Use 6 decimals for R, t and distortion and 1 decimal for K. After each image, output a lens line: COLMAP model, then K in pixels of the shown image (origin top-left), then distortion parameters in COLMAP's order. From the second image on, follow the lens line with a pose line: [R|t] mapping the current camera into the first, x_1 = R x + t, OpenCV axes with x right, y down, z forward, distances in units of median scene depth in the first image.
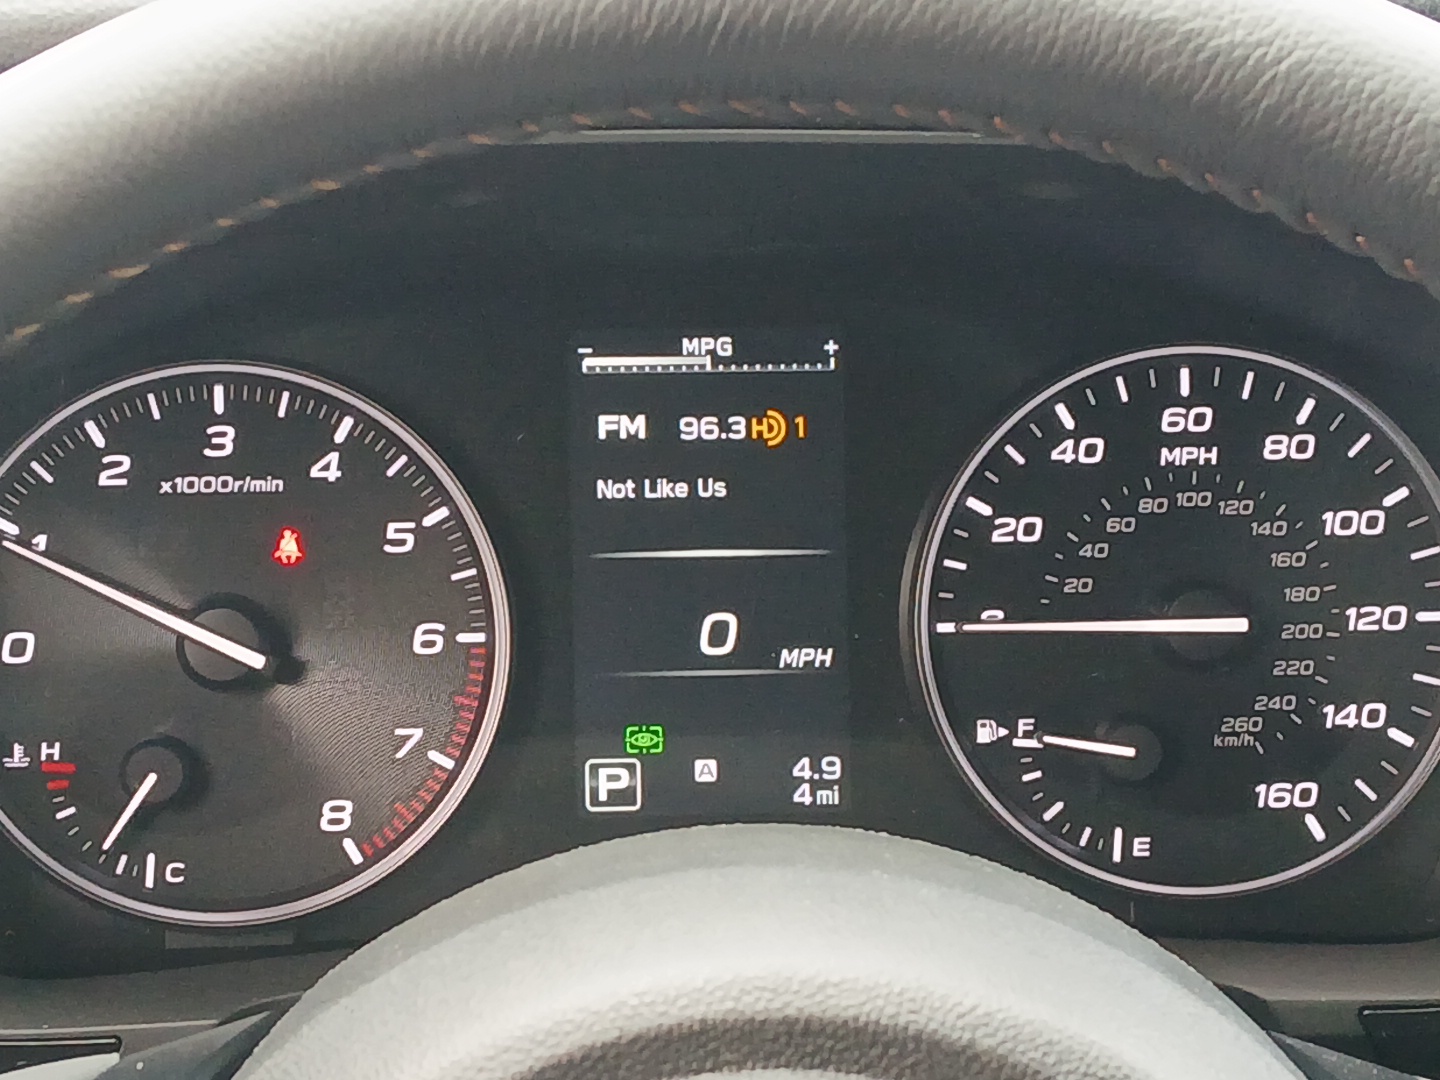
lens RADIAL K [[3595.4, 0, 764.2], [0, 3595.4, 548.1], [0, 0, 1]] dist [0.151793, 0.000000]
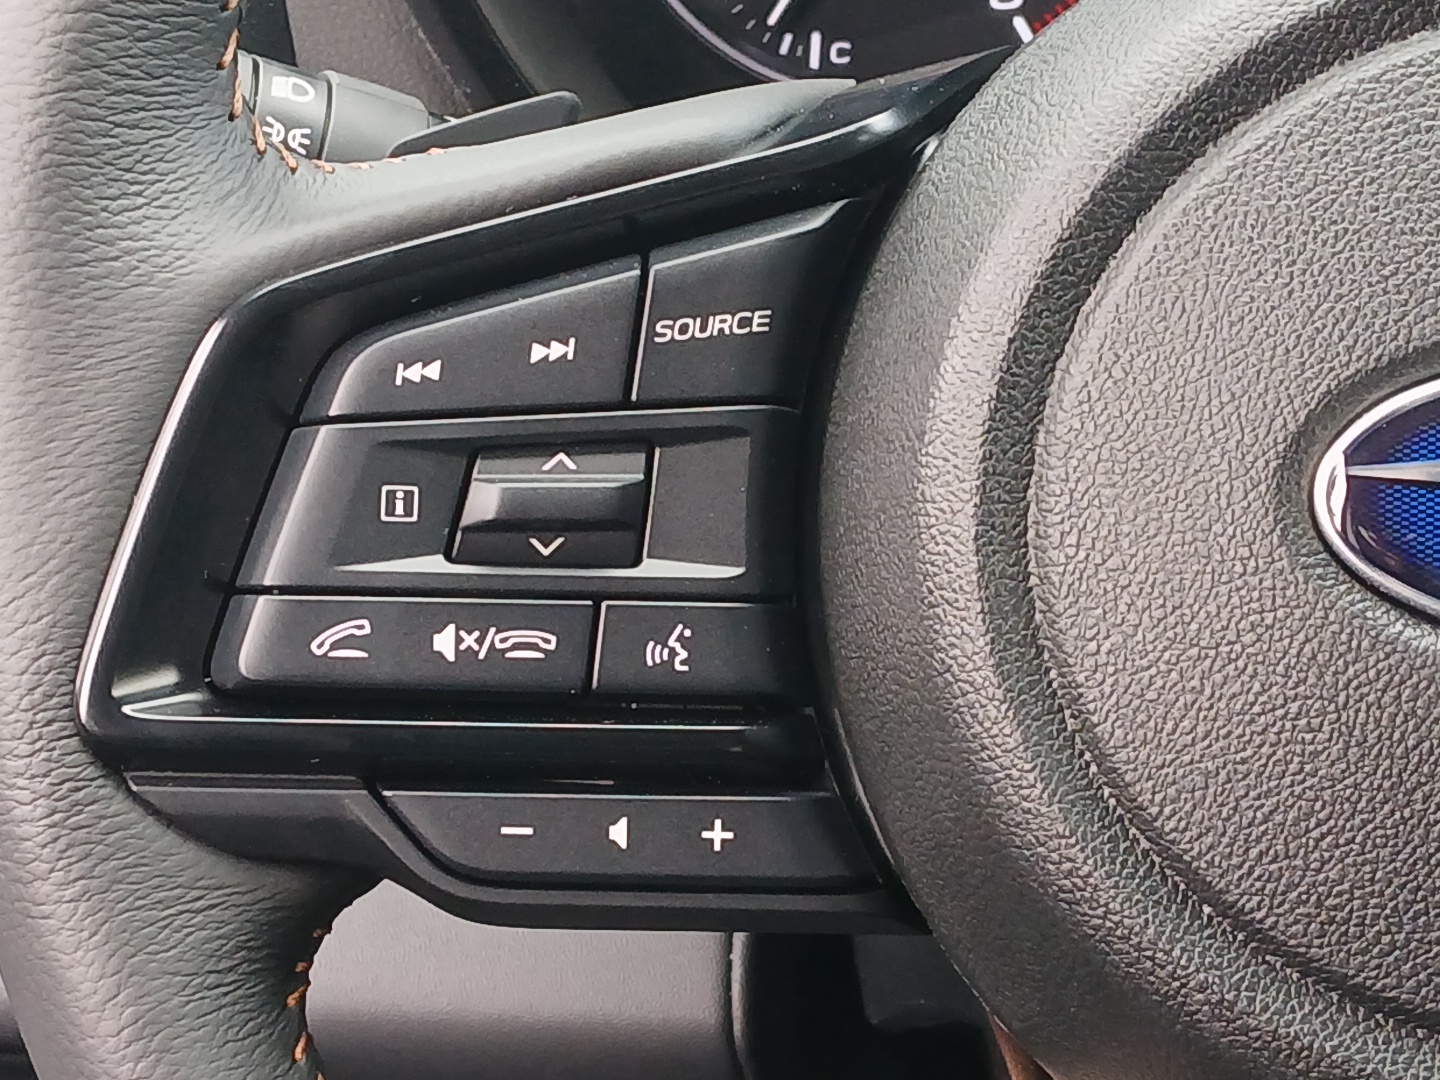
lens RADIAL K [[3584.7, 0, 761.3], [0, 3584.7, 595.7], [0, 0, 1]] dist [0.132271, 0.000000]
pose [[0.991271, 0.016298, -0.130825, -0.055243], [-0.000117, 0.992438, 0.122748, 0.115175], [0.131837, -0.121661, 0.983777, 0.031650]]
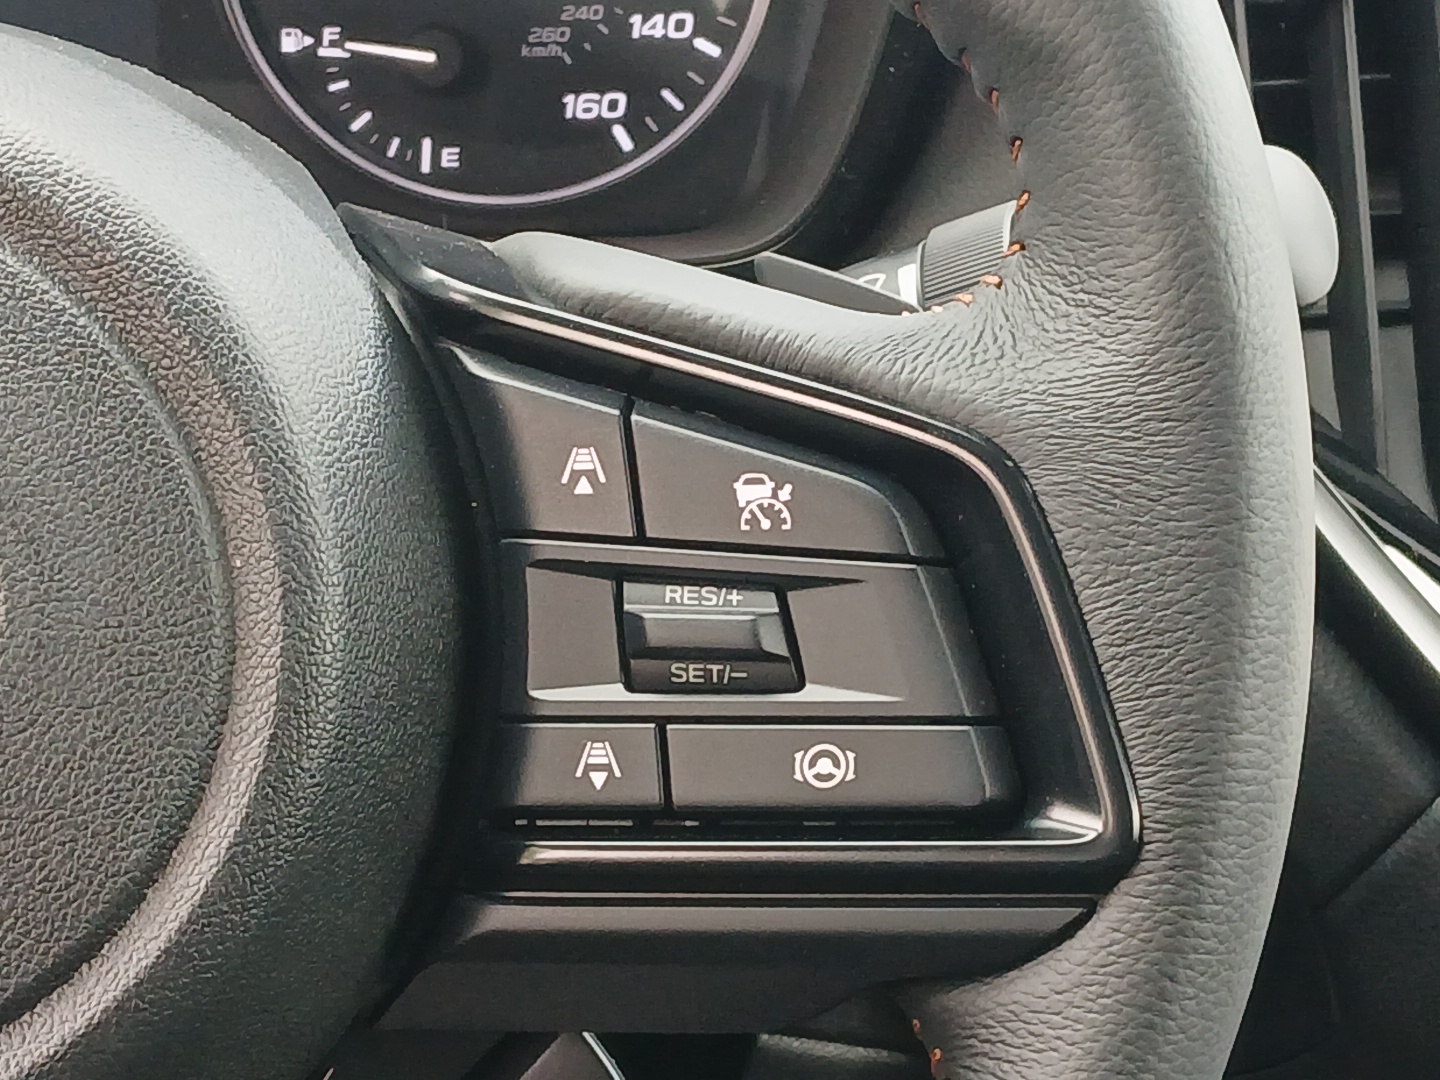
lens RADIAL K [[3603.9, 0, 770.9], [0, 3603.9, 597.4], [0, 0, 1]] dist [0.170534, 0.000000]
pose [[0.999930, -0.006834, 0.009698, 0.184959], [0.005854, 0.995196, 0.097729, 0.107717], [-0.010320, -0.097665, 0.995166, -0.022240]]
